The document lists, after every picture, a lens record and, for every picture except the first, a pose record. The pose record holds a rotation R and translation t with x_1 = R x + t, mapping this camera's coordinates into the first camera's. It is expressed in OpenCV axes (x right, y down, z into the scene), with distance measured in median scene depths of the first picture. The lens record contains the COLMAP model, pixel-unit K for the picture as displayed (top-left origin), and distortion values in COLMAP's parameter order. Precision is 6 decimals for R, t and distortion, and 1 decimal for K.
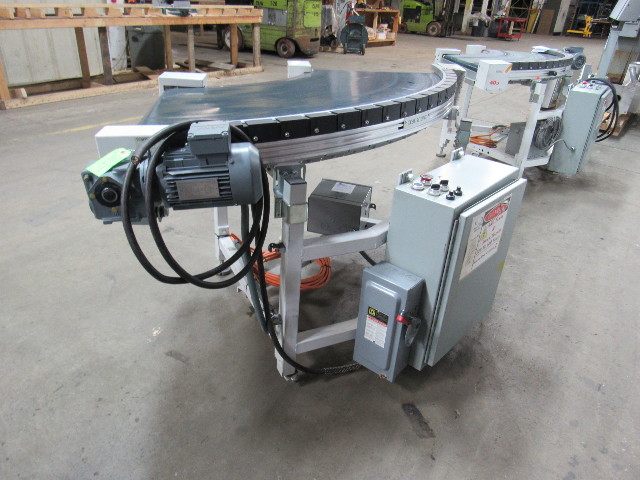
lens RADIAL K [[463.5, 0, 320.0], [0, 463.5, 240.0], [0, 0, 1]] dist [-0.008354, -0.007252]
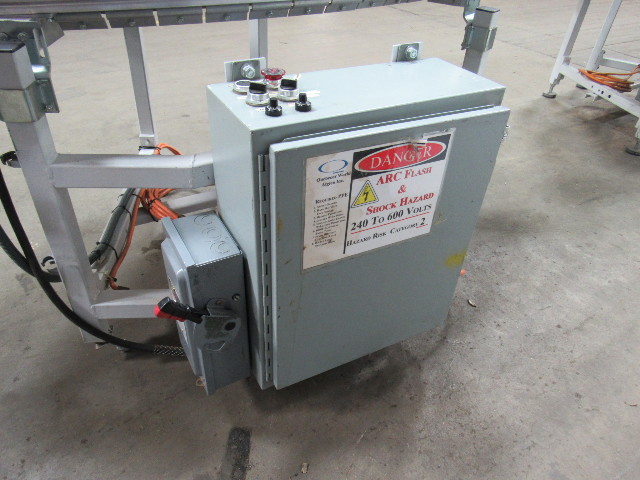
lens RADIAL K [[463.5, 0, 320.0], [0, 463.5, 240.0], [0, 0, 1]] dist [-0.008354, -0.007252]
pose [[0.939971, 0.201116, -0.275694, 0.358499], [-0.162887, 0.974329, 0.155406, -0.028813], [0.299871, -0.101170, 0.948600, 0.362247]]
